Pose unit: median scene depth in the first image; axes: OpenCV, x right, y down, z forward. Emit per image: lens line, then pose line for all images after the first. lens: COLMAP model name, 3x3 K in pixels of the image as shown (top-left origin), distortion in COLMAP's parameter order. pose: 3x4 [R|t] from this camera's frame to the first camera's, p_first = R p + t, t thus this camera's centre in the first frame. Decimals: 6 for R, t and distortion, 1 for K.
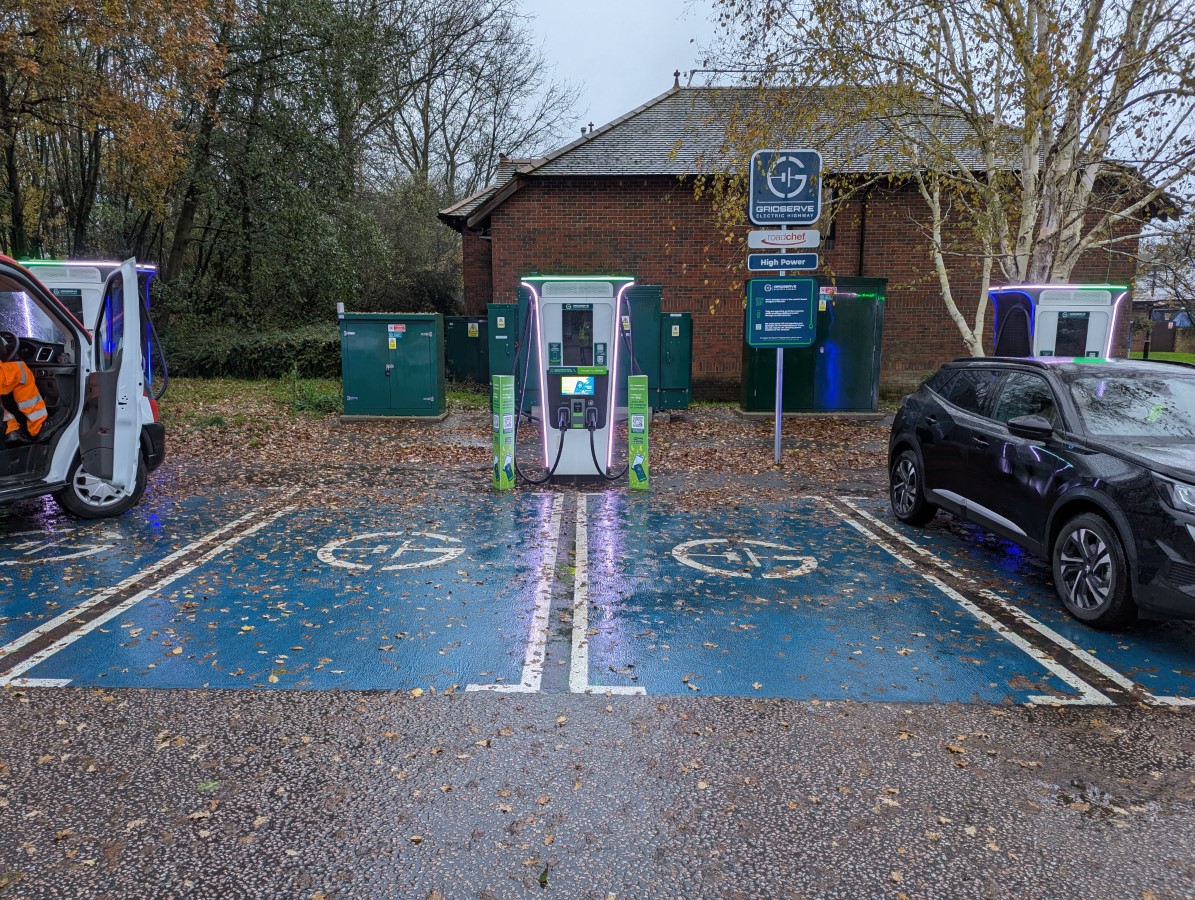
lens RADIAL K [[834.0, 0, 595.1], [0, 834.0, 455.5], [0, 0, 1]] dist [0.066286, -0.055896]
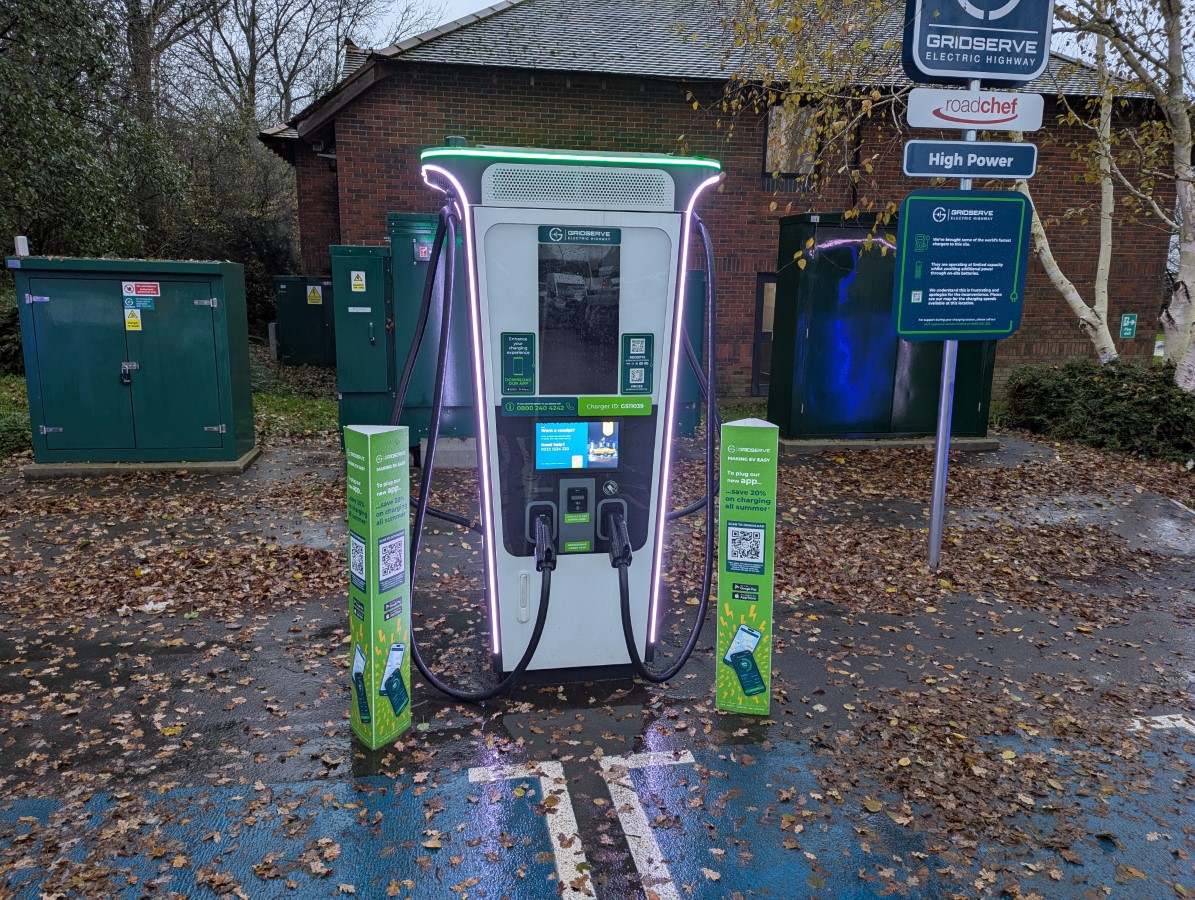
lens RADIAL K [[834.0, 0, 603.2], [0, 834.0, 450.8], [0, 0, 1]] dist [0.066286, -0.055896]
pose [[0.984619, -0.019422, 0.173633, -0.067762], [0.014040, 0.999384, 0.032171, -0.083592], [-0.174150, -0.029238, 0.984285, 0.555894]]
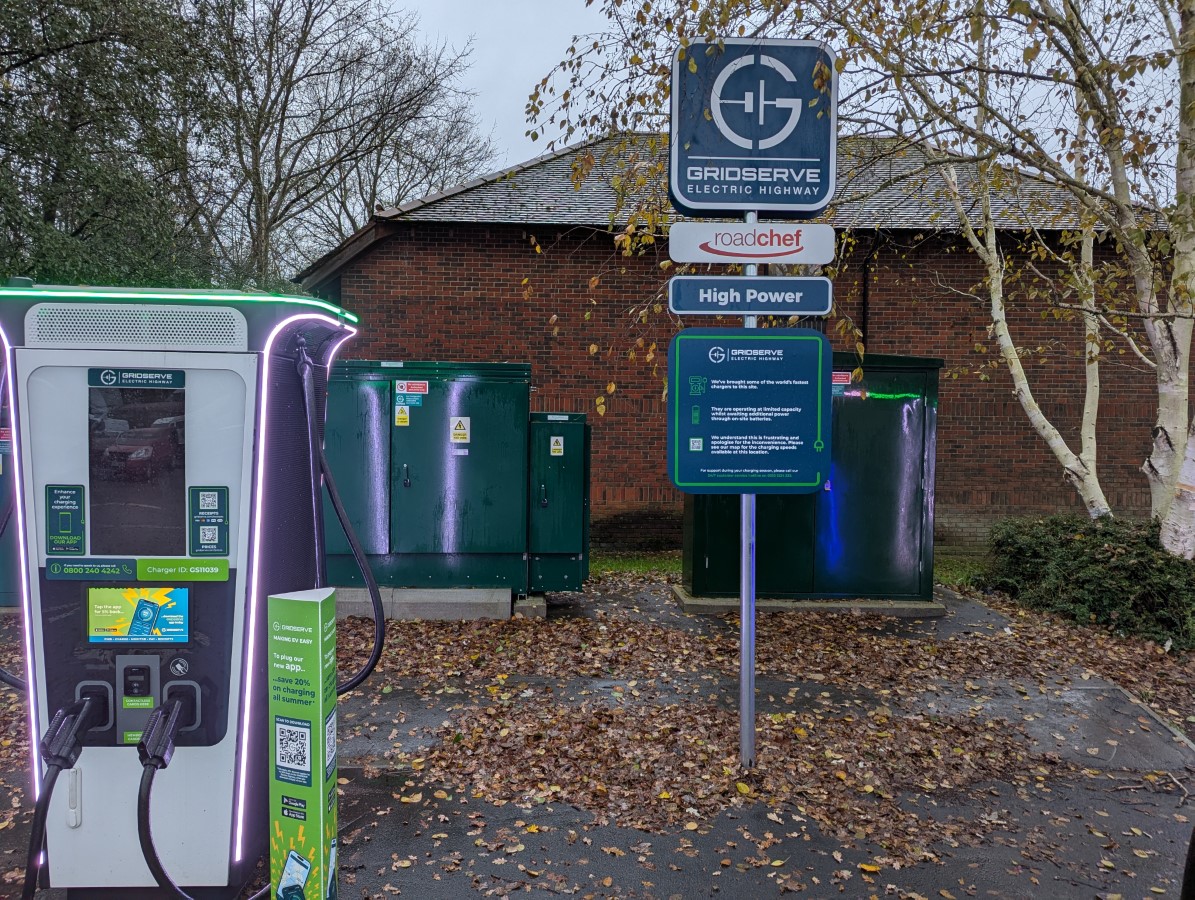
lens RADIAL K [[834.0, 0, 600.3], [0, 834.0, 454.8], [0, 0, 1]] dist [0.066286, -0.055896]
pose [[0.999421, 0.013099, 0.031409, 0.134122], [-0.008951, 0.991636, -0.128754, -0.093988], [-0.032832, 0.128398, 0.991179, 0.586519]]
